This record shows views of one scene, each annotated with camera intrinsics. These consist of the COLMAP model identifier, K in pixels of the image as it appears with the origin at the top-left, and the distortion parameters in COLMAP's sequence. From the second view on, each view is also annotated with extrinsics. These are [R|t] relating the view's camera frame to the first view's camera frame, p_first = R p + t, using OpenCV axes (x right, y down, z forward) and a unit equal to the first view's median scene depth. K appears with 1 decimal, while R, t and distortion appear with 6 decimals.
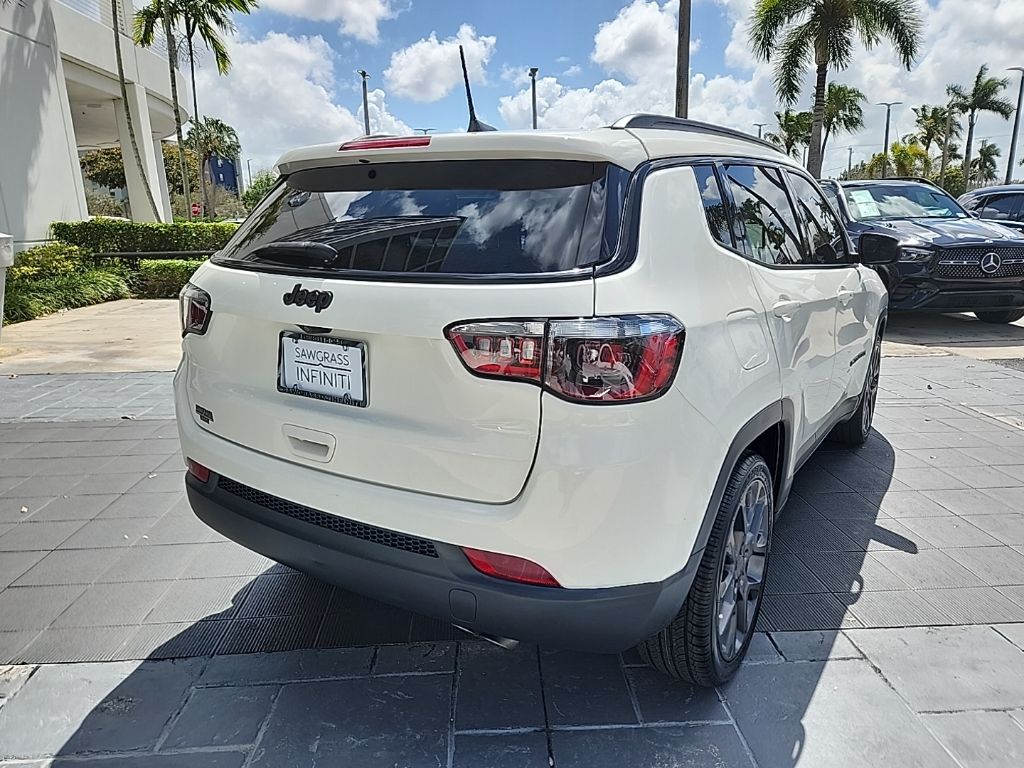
lens RADIAL K [[689.1, 0, 531.0], [0, 689.1, 387.2], [0, 0, 1]] dist [0.080100, -0.070976]
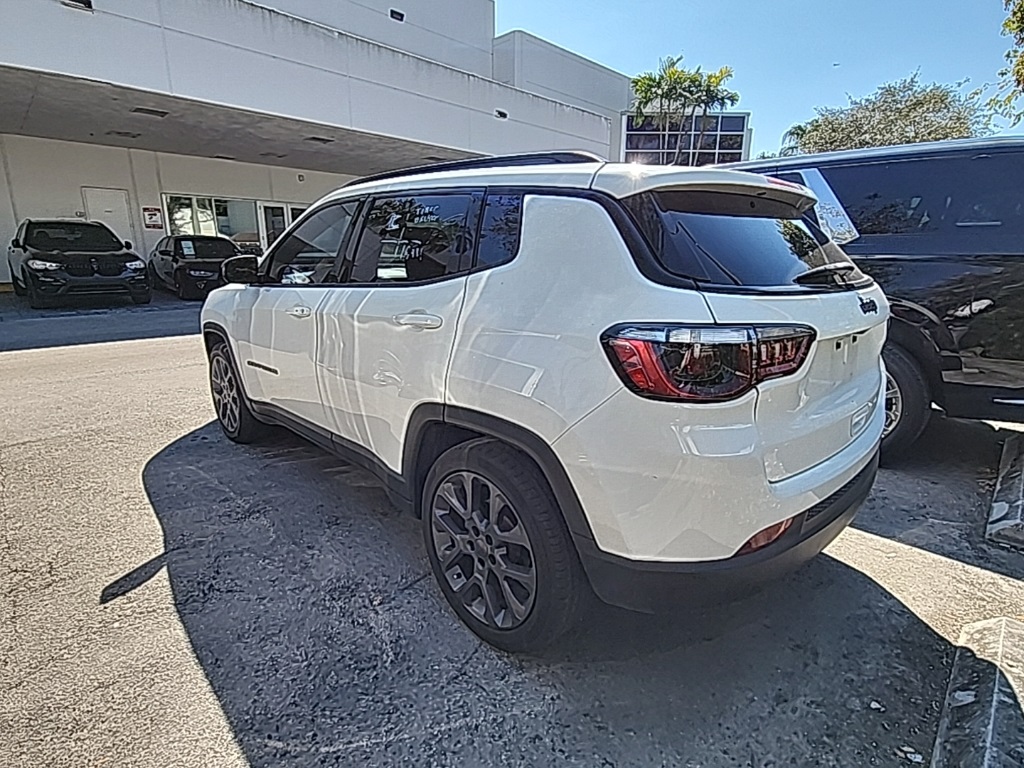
lens RADIAL K [[521.1, 0, 510.7], [0, 521.1, 383.3], [0, 0, 1]] dist [-0.000471, -0.000072]
pose [[0.240062, -0.245780, 0.939128, -1.136634], [0.228457, 0.954551, 0.191417, -0.263190], [-0.943492, 0.168599, 0.285302, 1.108575]]
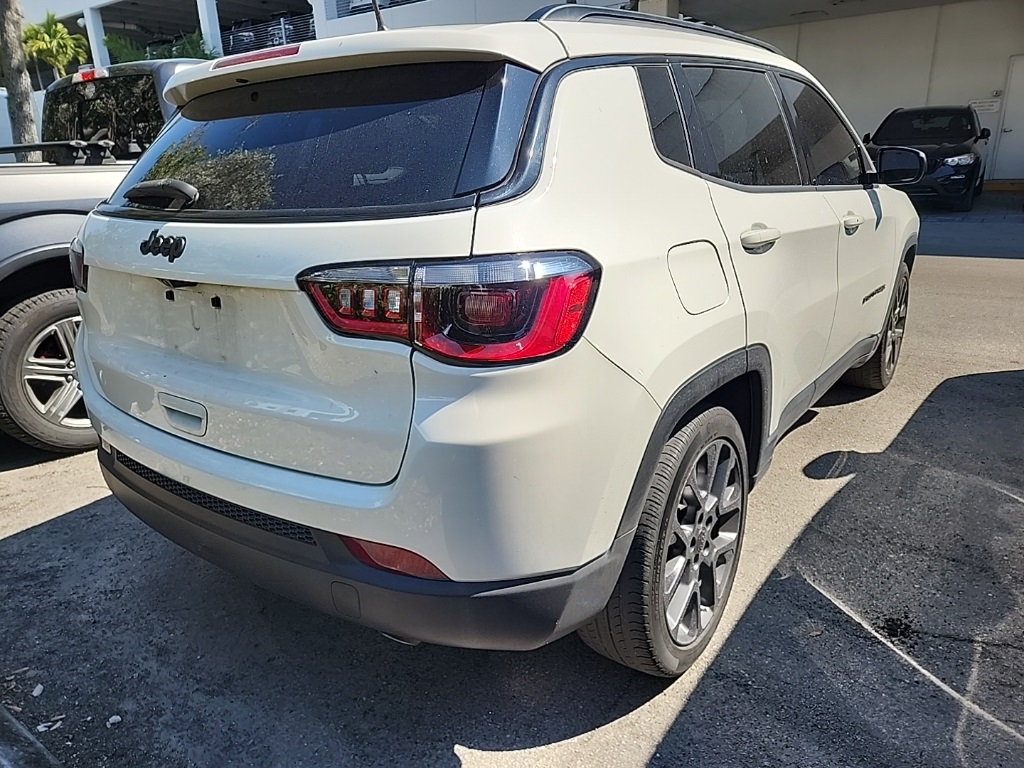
lens RADIAL K [[690.1, 0, 516.4], [0, 690.1, 384.7], [0, 0, 1]] dist [0.078712, -0.067349]
pose [[0.996674, -0.021161, -0.078694, 0.142169], [0.027210, 0.996691, 0.076600, -0.010061], [0.076813, -0.078487, 0.993951, 0.132614]]
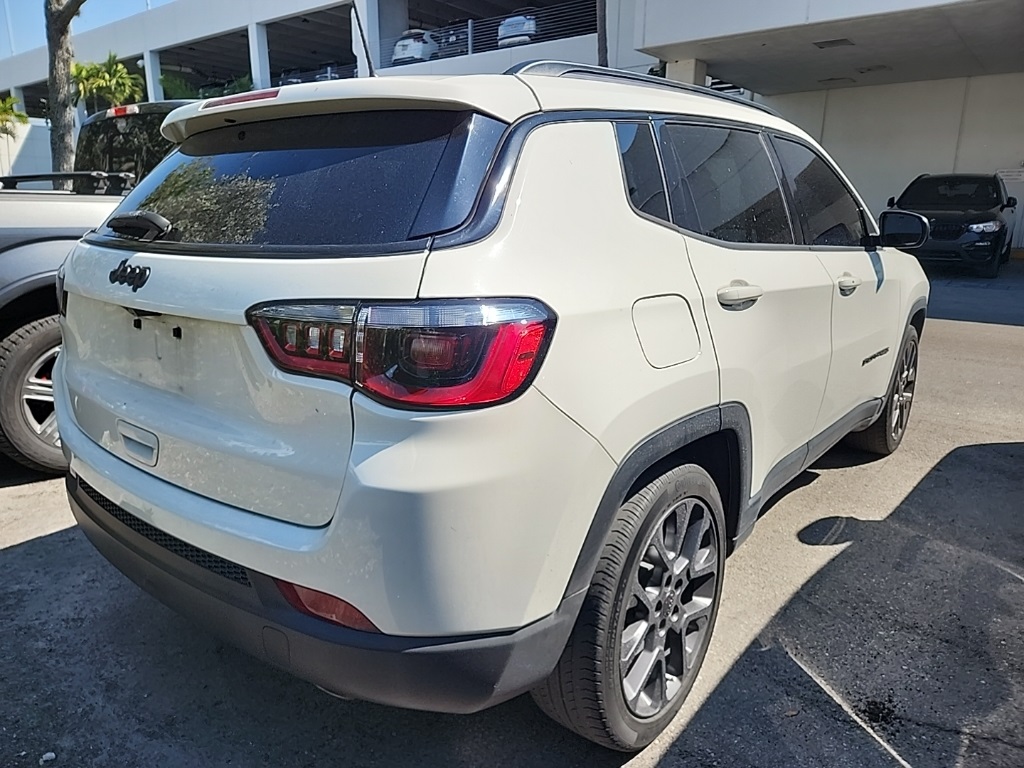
lens RADIAL K [[689.7, 0, 515.1], [0, 689.7, 375.6], [0, 0, 1]] dist [0.076751, -0.064494]
pose [[0.993478, 0.023299, -0.111614, 0.205056], [-0.023194, 0.999728, 0.002235, -0.013495], [0.111636, 0.000368, 0.993749, 0.153766]]
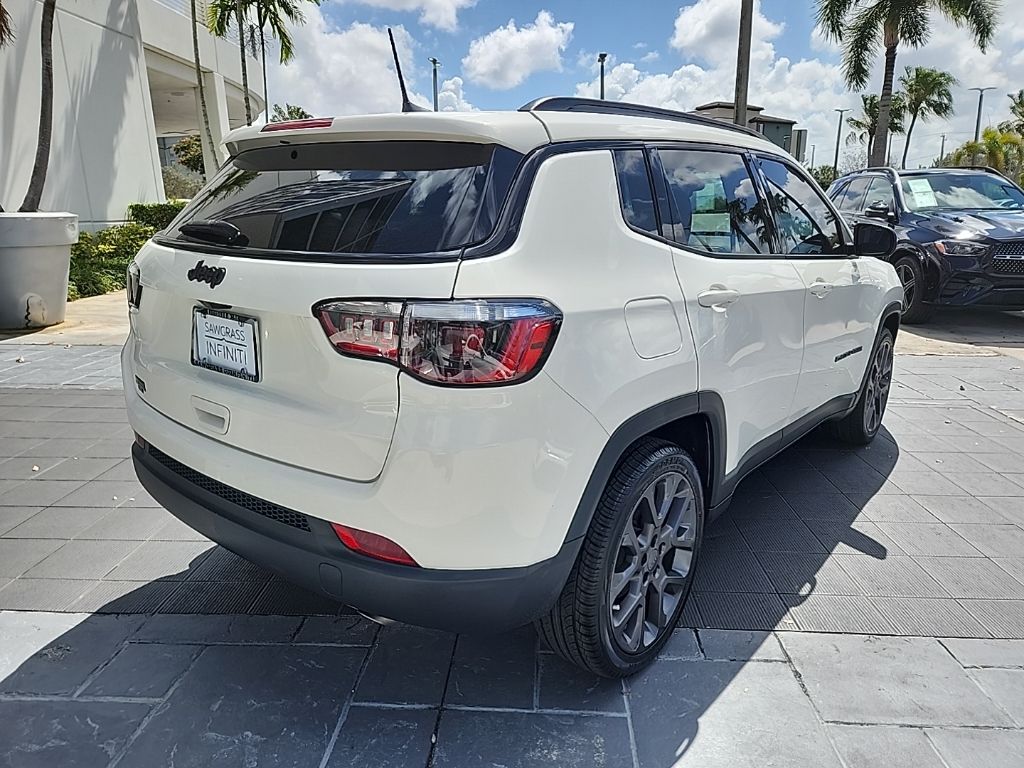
lens RADIAL K [[685.3, 0, 527.9], [0, 685.3, 383.1], [0, 0, 1]] dist [0.077754, -0.069216]
pose [[0.994581, 0.037239, -0.097068, 0.209751], [-0.035967, 0.999243, 0.014819, 0.000689], [0.097546, -0.011248, 0.995167, 0.015181]]
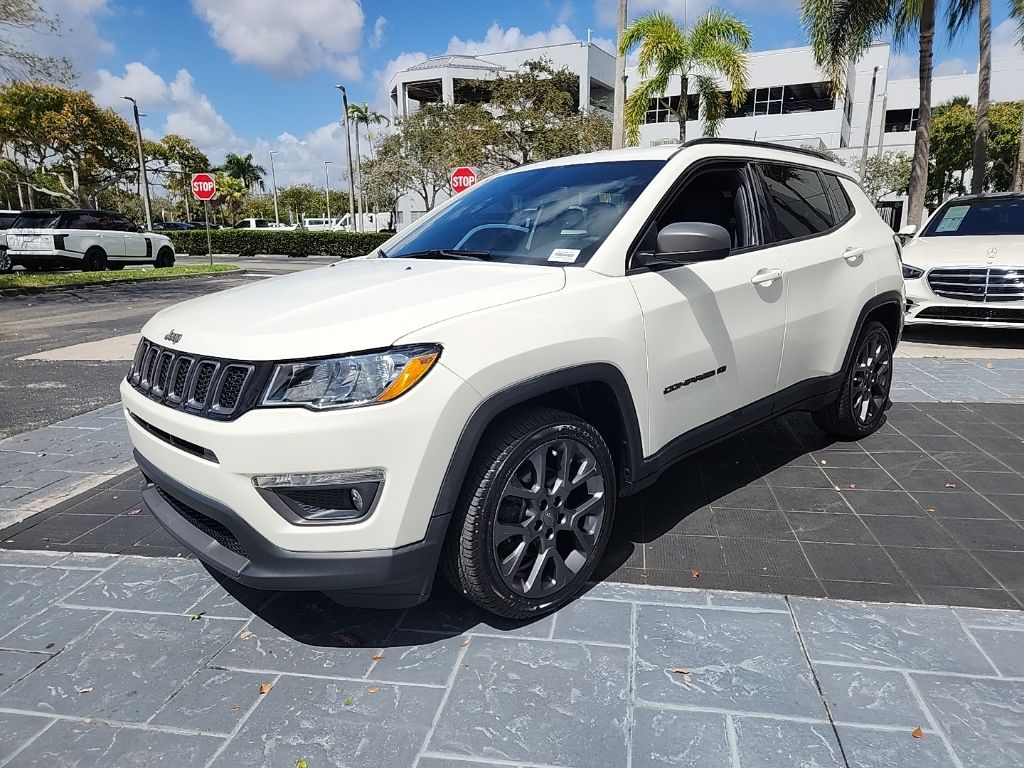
lens RADIAL K [[689.7, 0, 515.1], [0, 689.7, 375.6], [0, 0, 1]] dist [0.076751, -0.064494]
pose [[-0.968177, -0.024212, 0.249092, 0.049731], [0.087657, 0.899453, 0.428135, -0.791301], [-0.234412, 0.436346, -0.868708, 3.372079]]
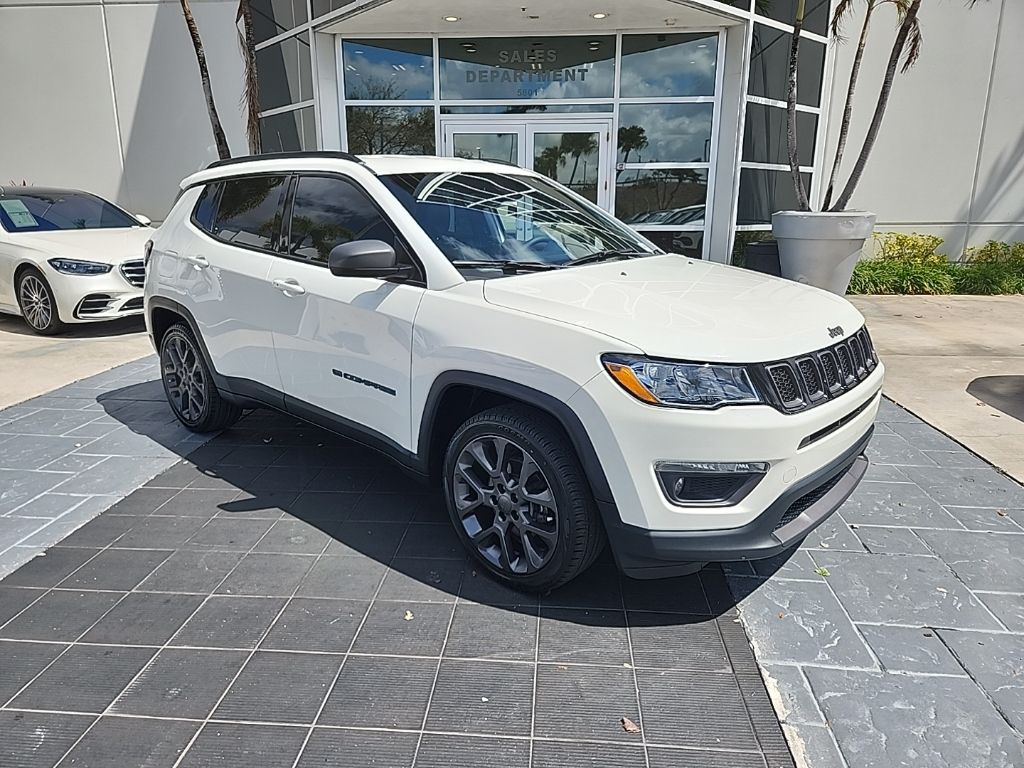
lens RADIAL K [[689.3, 0, 517.0], [0, 689.3, 367.3], [0, 0, 1]] dist [0.080652, -0.060370]
pose [[-0.161113, 0.244011, -0.956296, 2.098387], [-0.232225, 0.932376, 0.277032, -0.579087], [0.959226, 0.266709, -0.093552, 2.130060]]
